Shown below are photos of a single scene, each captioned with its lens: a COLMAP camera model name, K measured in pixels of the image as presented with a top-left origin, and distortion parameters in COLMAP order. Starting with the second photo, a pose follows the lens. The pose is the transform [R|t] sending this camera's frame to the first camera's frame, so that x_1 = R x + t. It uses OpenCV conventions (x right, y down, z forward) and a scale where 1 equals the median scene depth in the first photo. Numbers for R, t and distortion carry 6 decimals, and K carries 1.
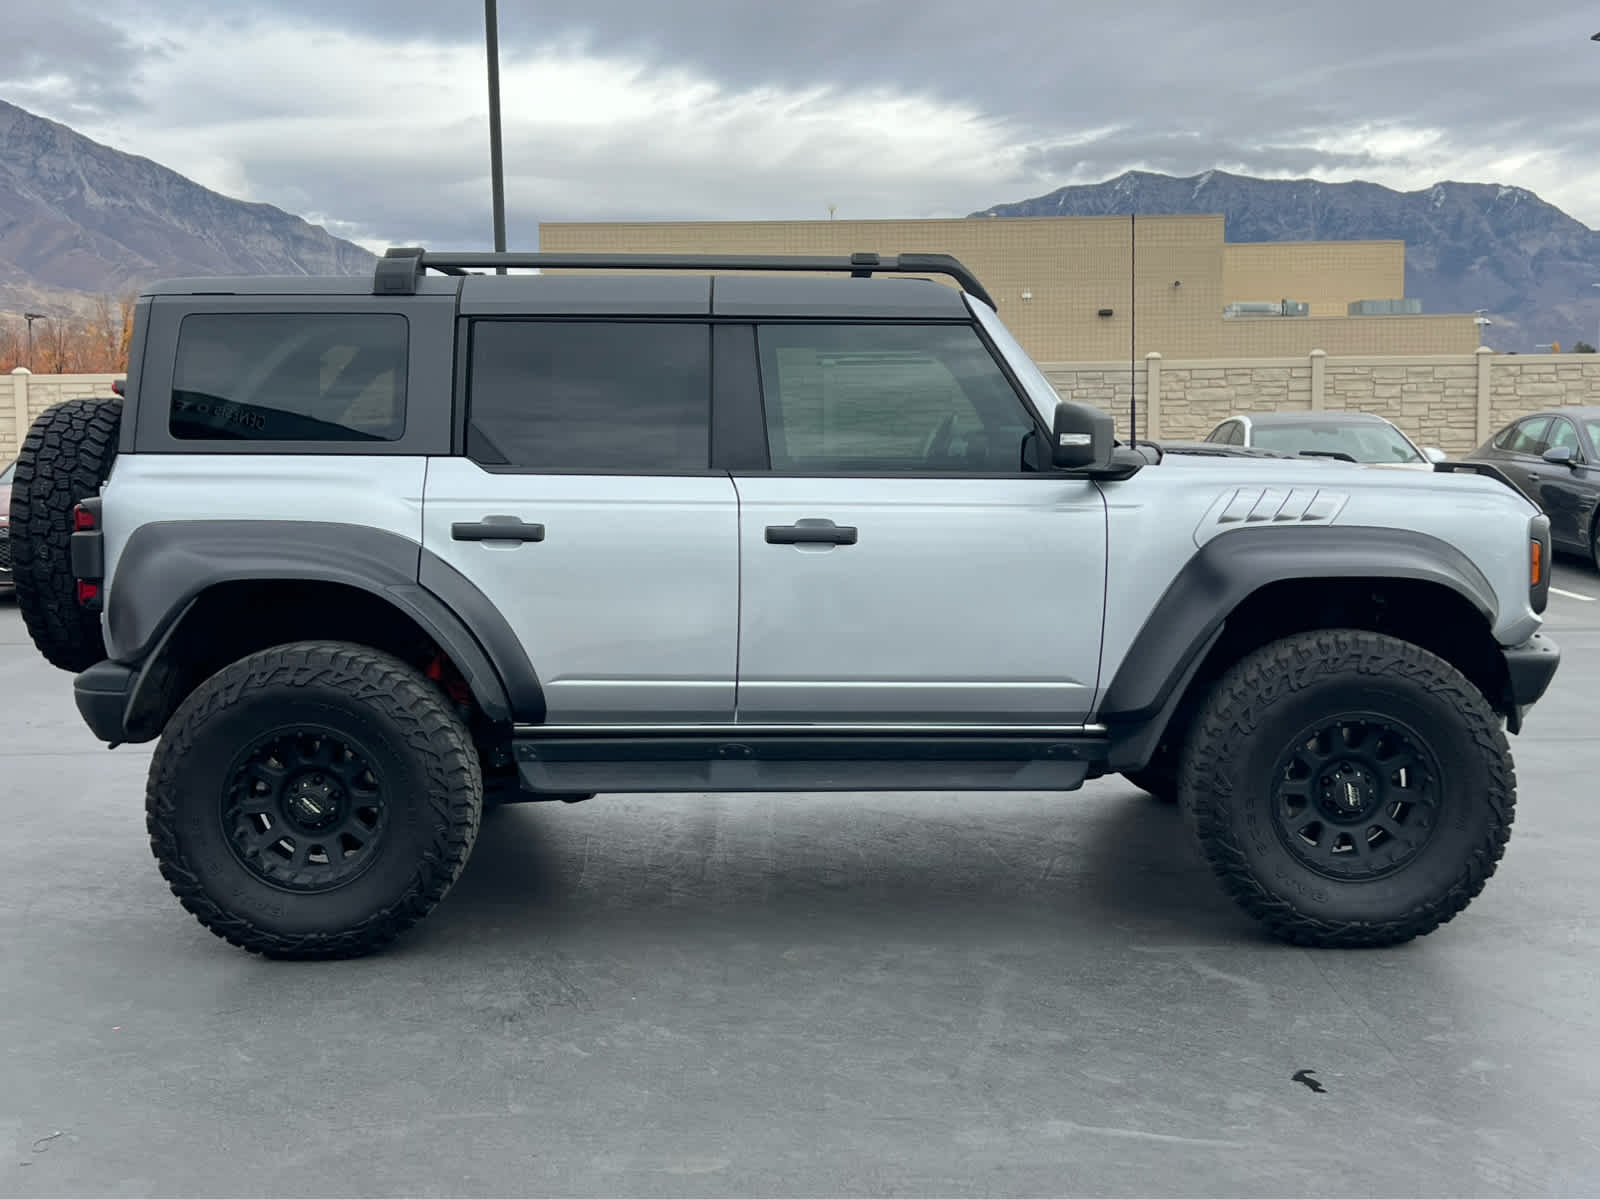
lens RADIAL K [[1803.8, 0, 800.0], [0, 1803.8, 600.0], [0, 0, 1]] dist [0.213523, -0.633963]
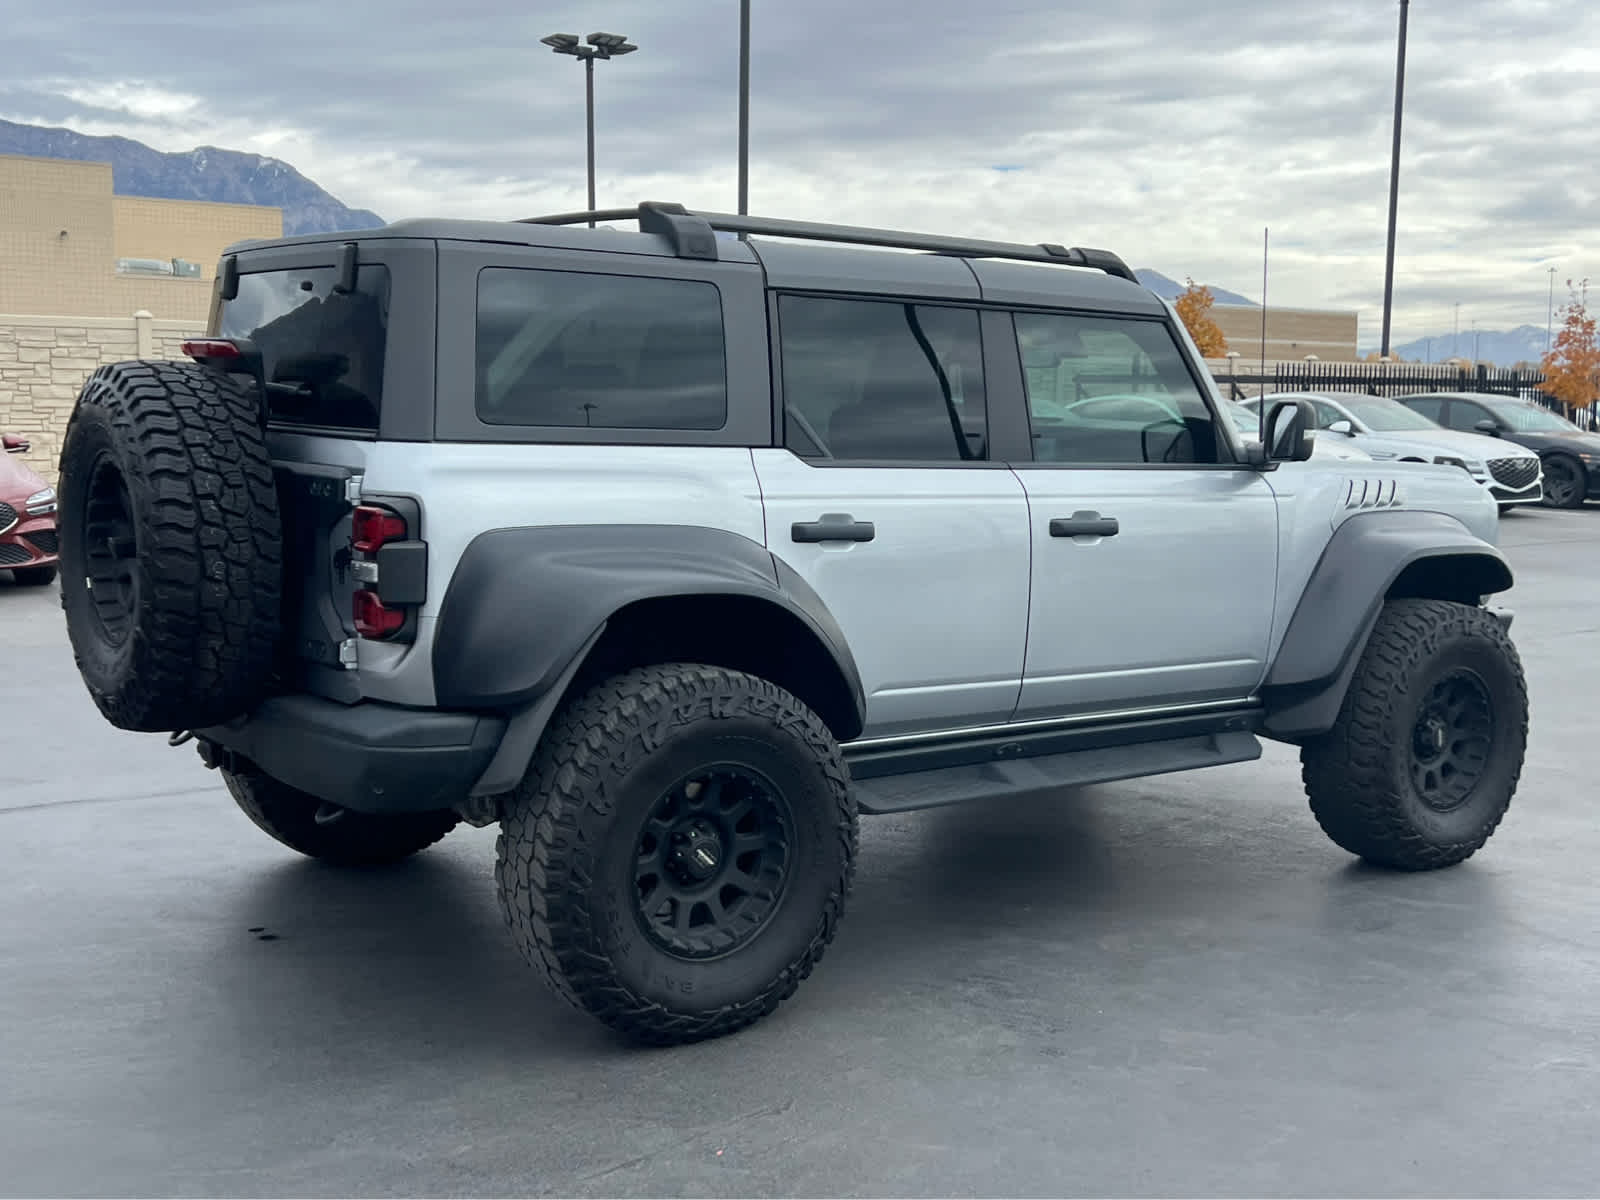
lens RADIAL K [[1803.8, 0, 800.0], [0, 1803.8, 600.0], [0, 0, 1]] dist [0.213523, -0.633963]
pose [[0.804673, -0.044132, 0.592075, -0.704330], [0.032681, 0.999014, 0.030048, -0.030755], [-0.592818, -0.004829, 0.805322, 0.281957]]
